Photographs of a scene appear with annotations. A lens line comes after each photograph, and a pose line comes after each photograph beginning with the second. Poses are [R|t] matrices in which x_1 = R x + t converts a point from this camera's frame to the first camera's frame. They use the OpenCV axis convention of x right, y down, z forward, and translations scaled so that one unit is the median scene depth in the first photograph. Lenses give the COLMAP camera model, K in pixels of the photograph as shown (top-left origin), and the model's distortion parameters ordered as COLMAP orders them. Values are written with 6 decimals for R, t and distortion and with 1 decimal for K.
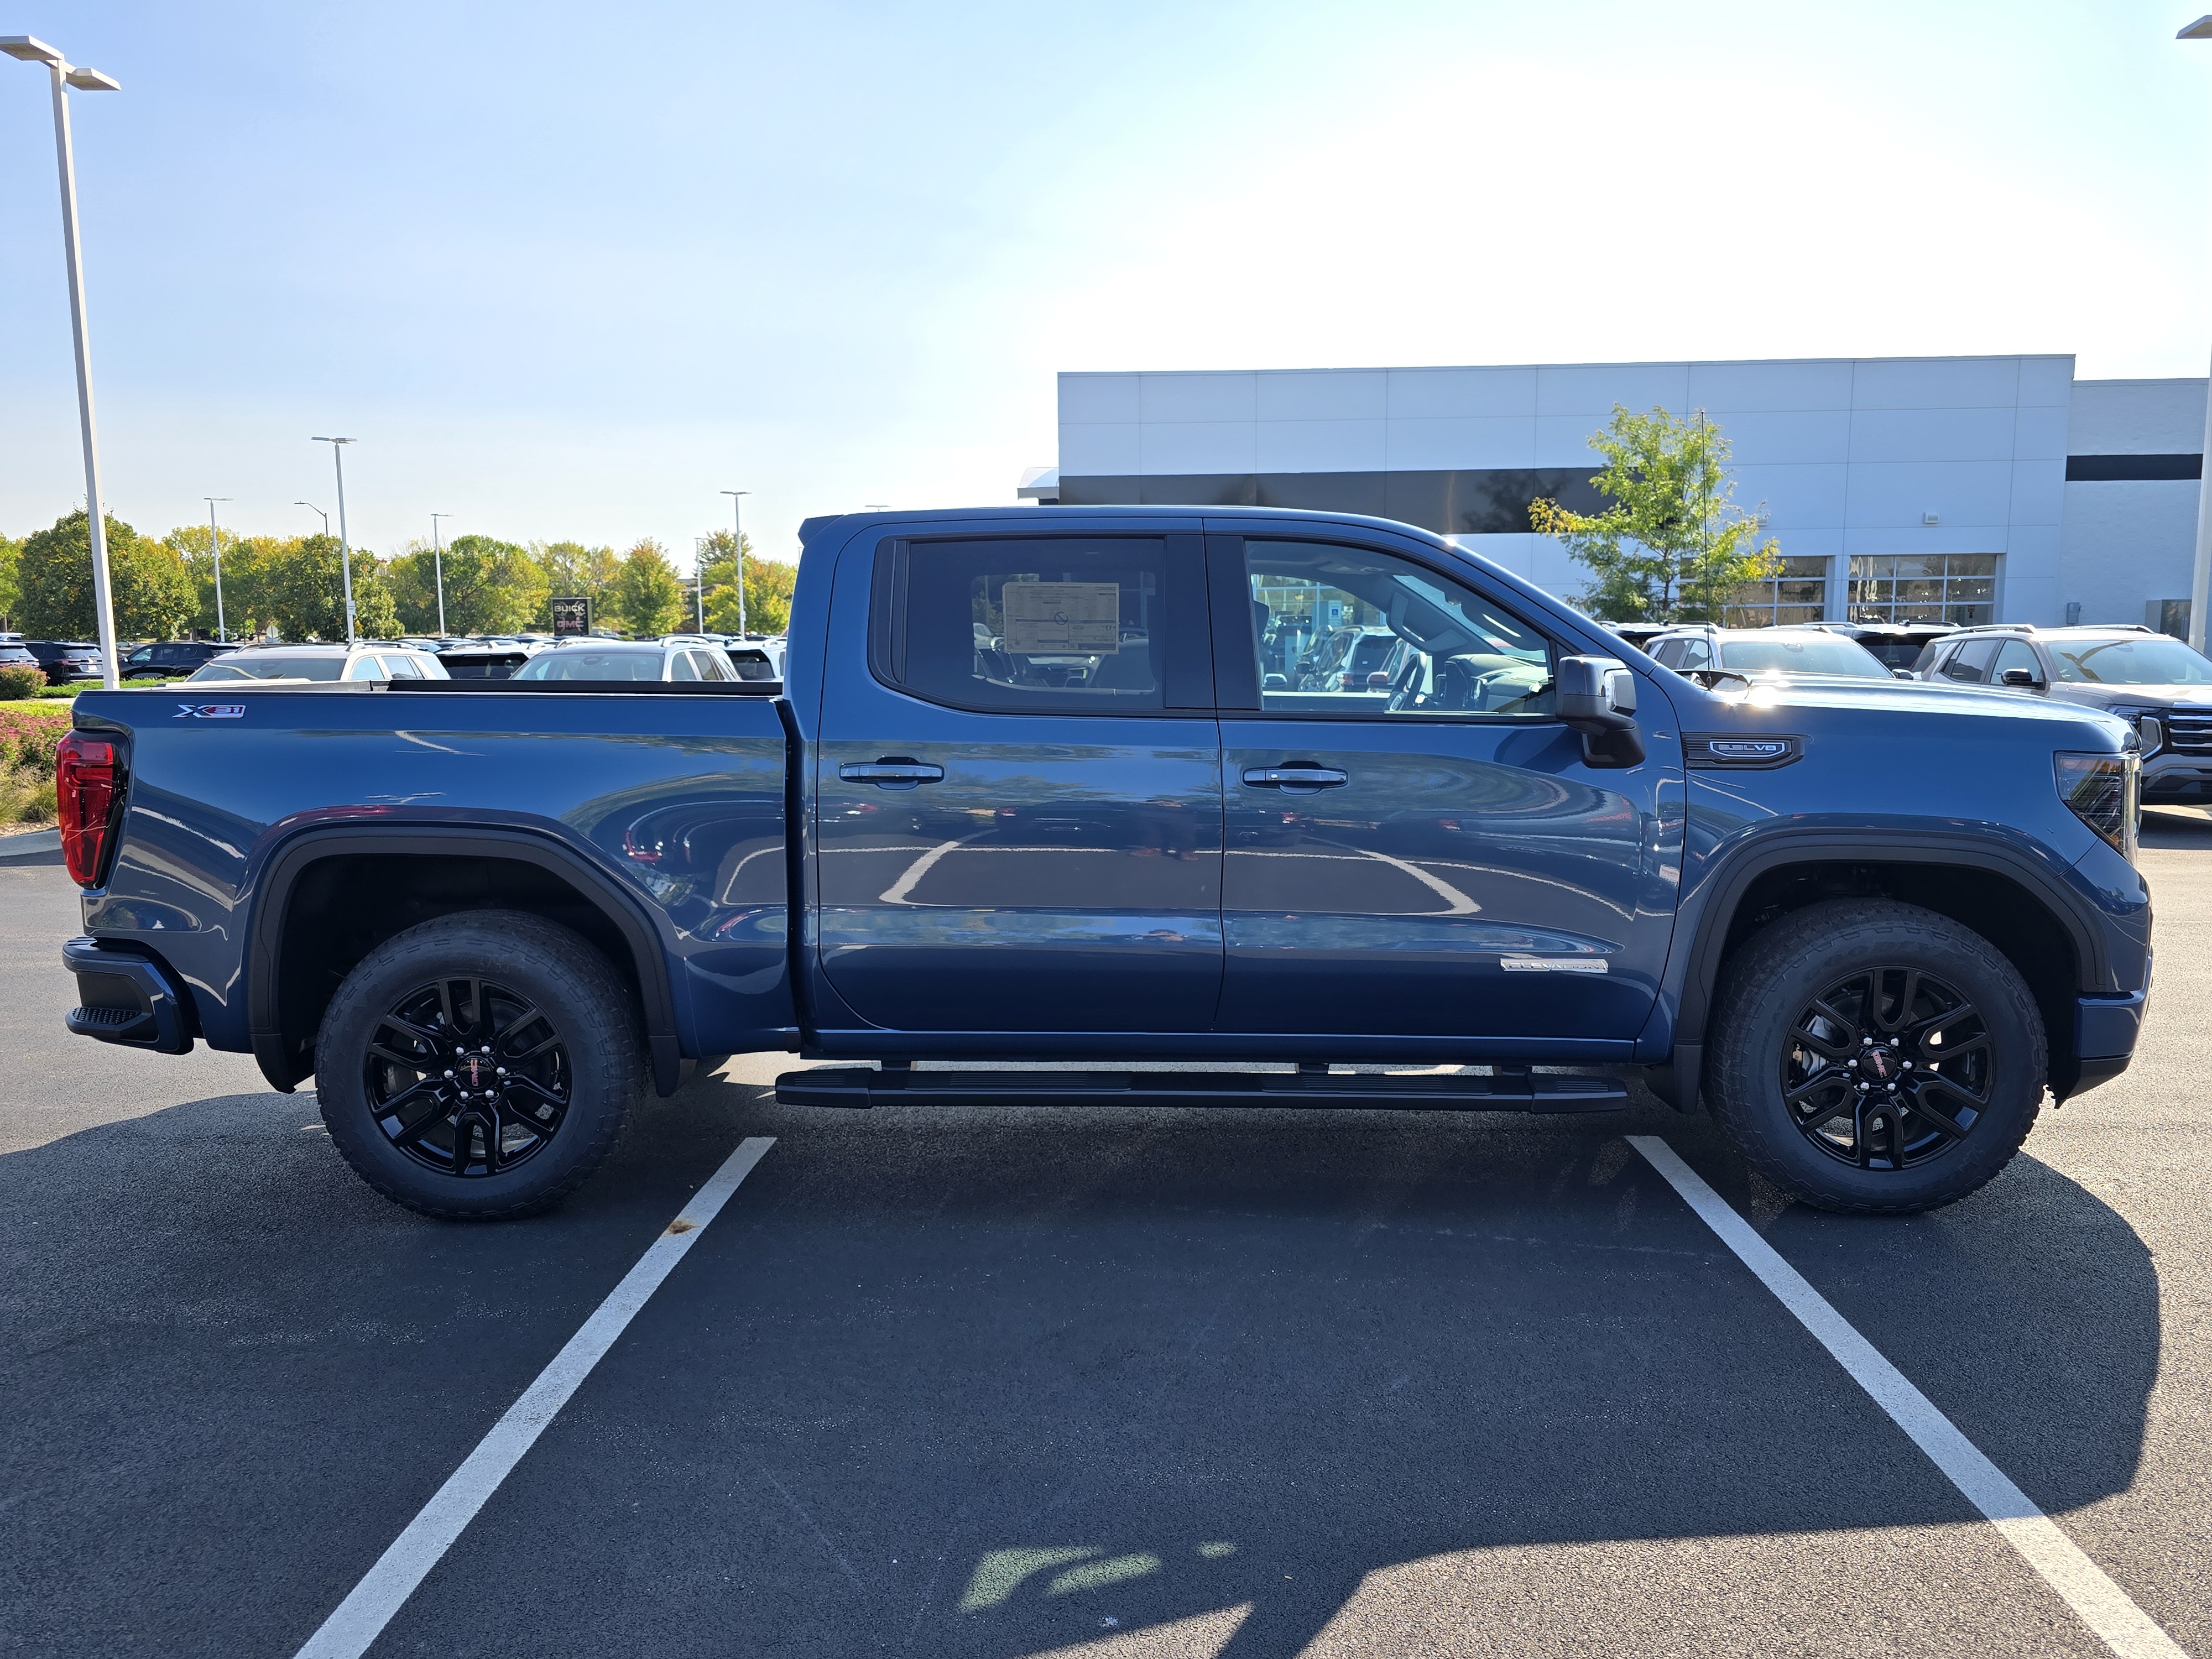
lens RADIAL K [[2514.9, 0, 1115.4], [0, 2514.9, 831.1], [0, 0, 1]] dist [0.093687, -0.145026]
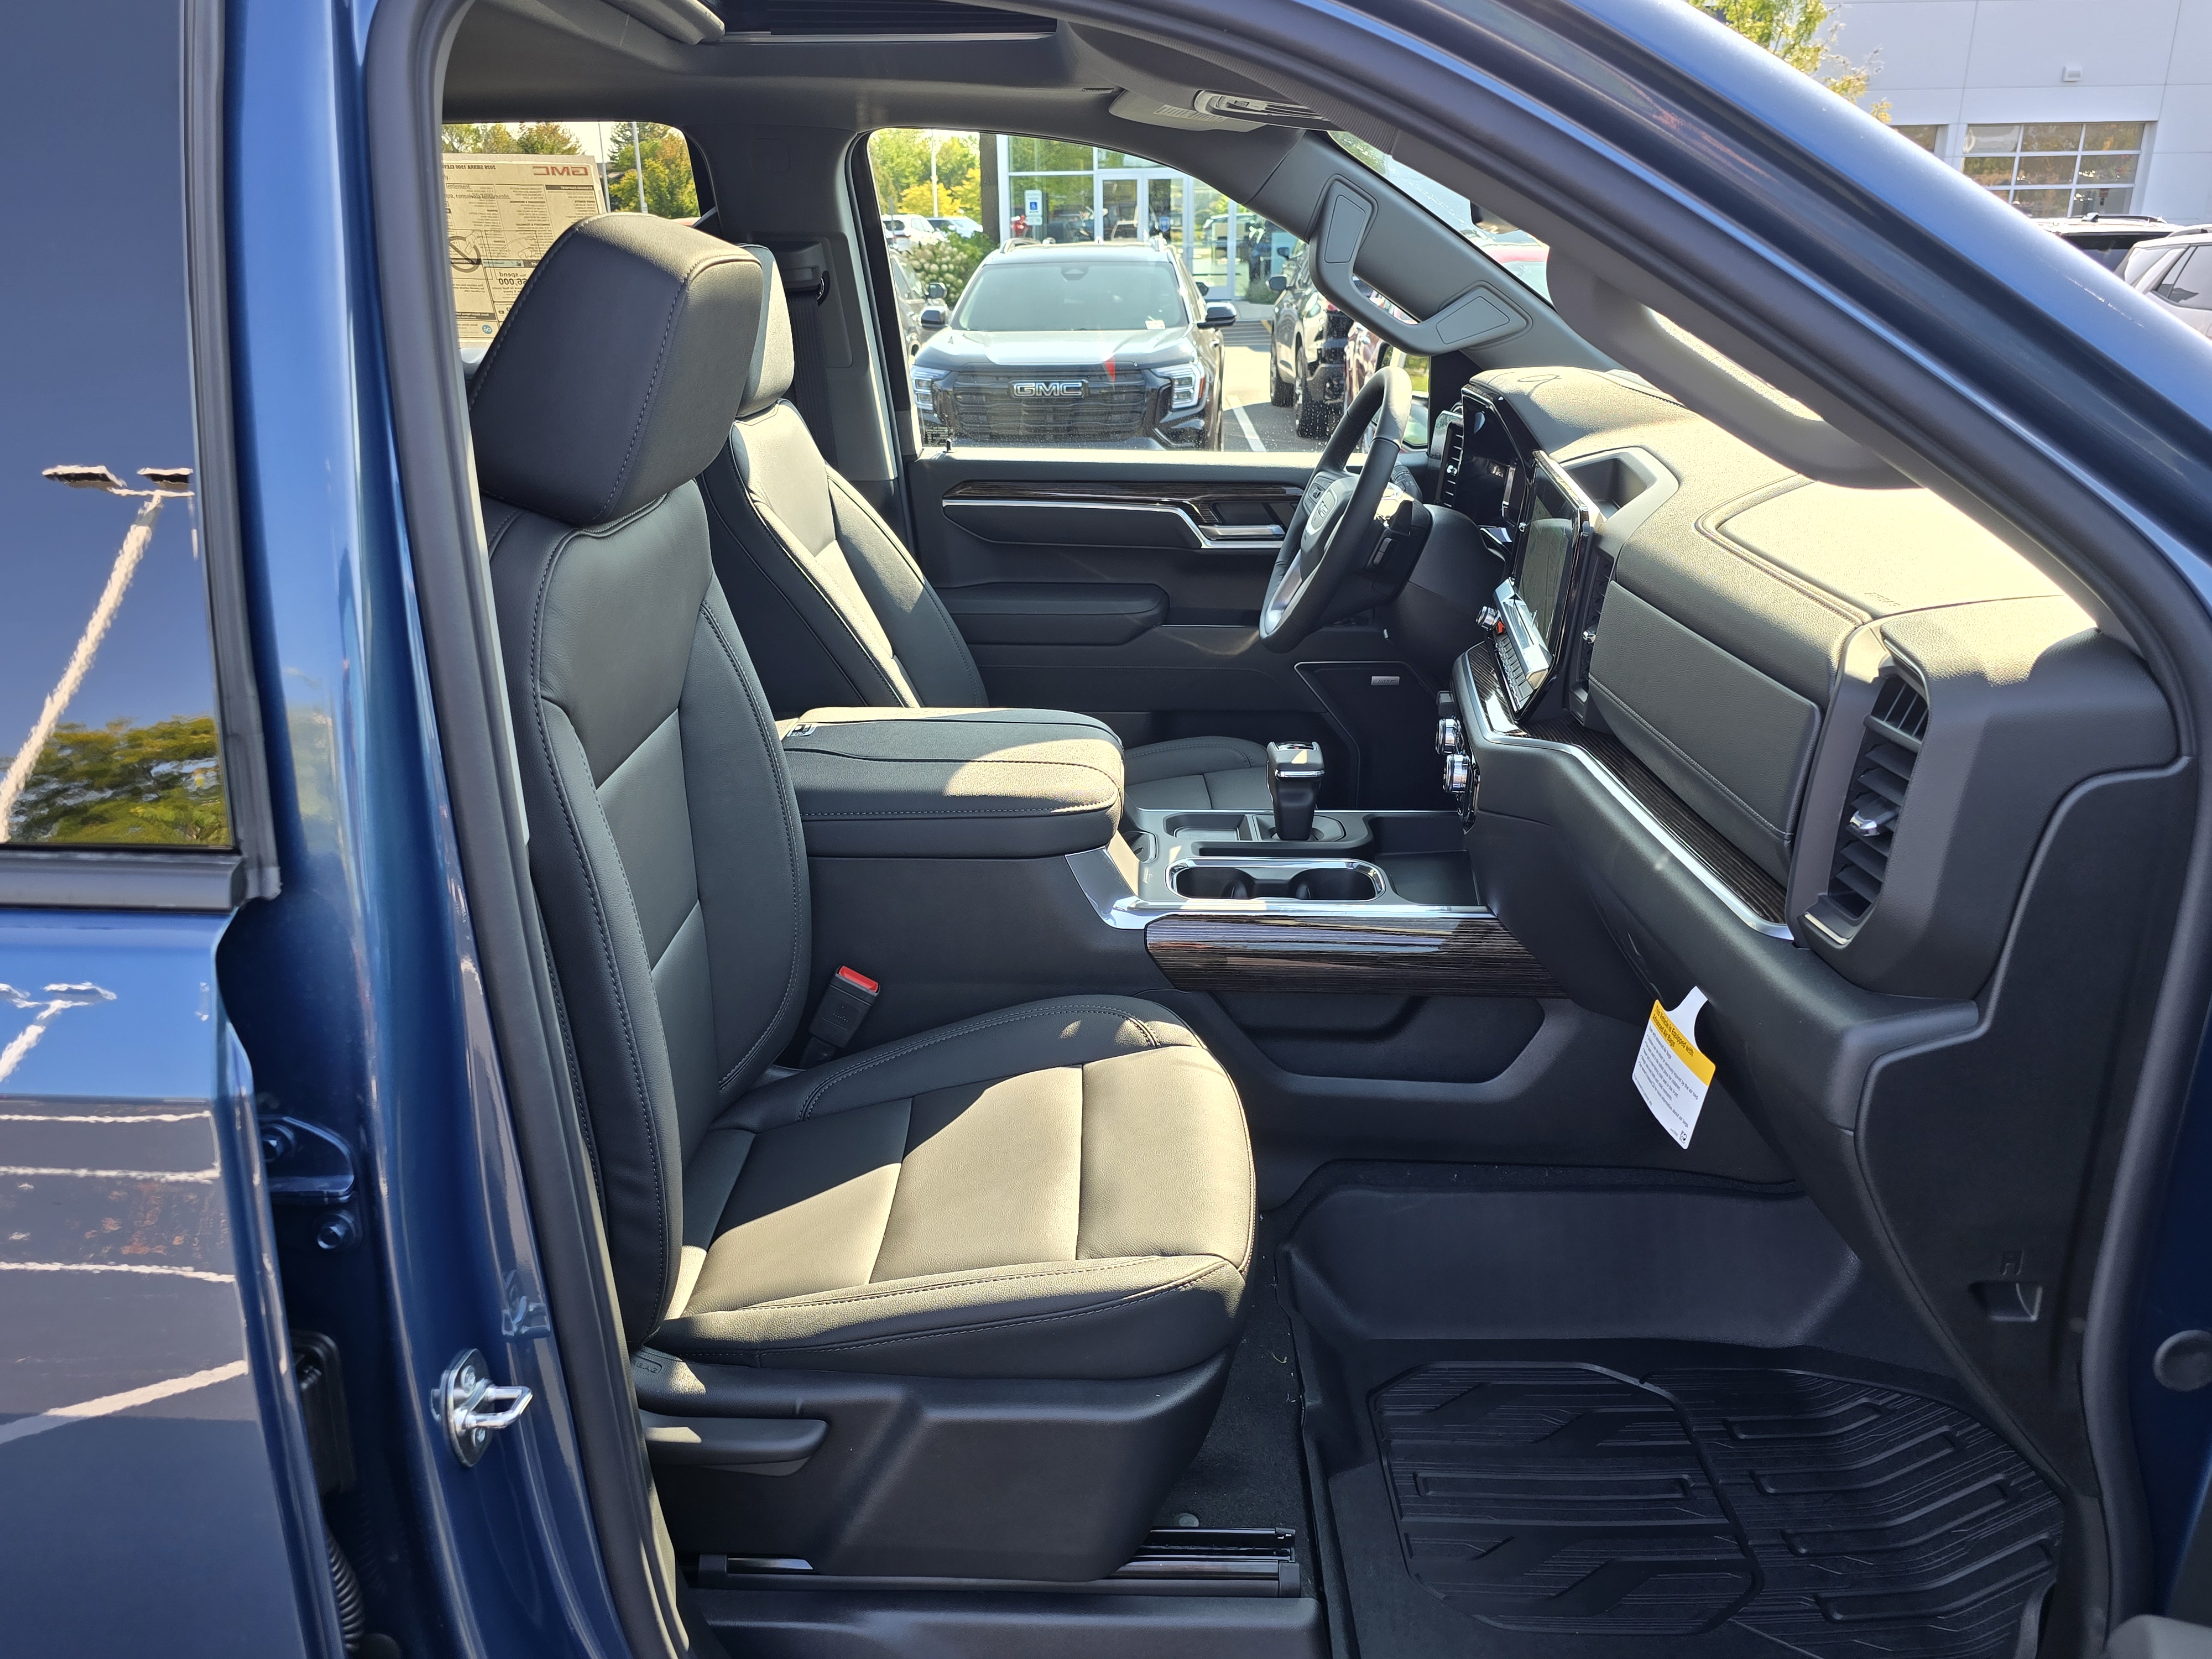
lens RADIAL K [[2514.9, 0, 1115.4], [0, 2514.9, 831.1], [0, 0, 1]] dist [0.093687, -0.145026]
pose [[0.999986, -0.004933, 0.002125, 0.062275], [0.004537, 0.987541, 0.157298, -0.046846], [-0.002874, -0.157286, 0.987549, 0.491201]]
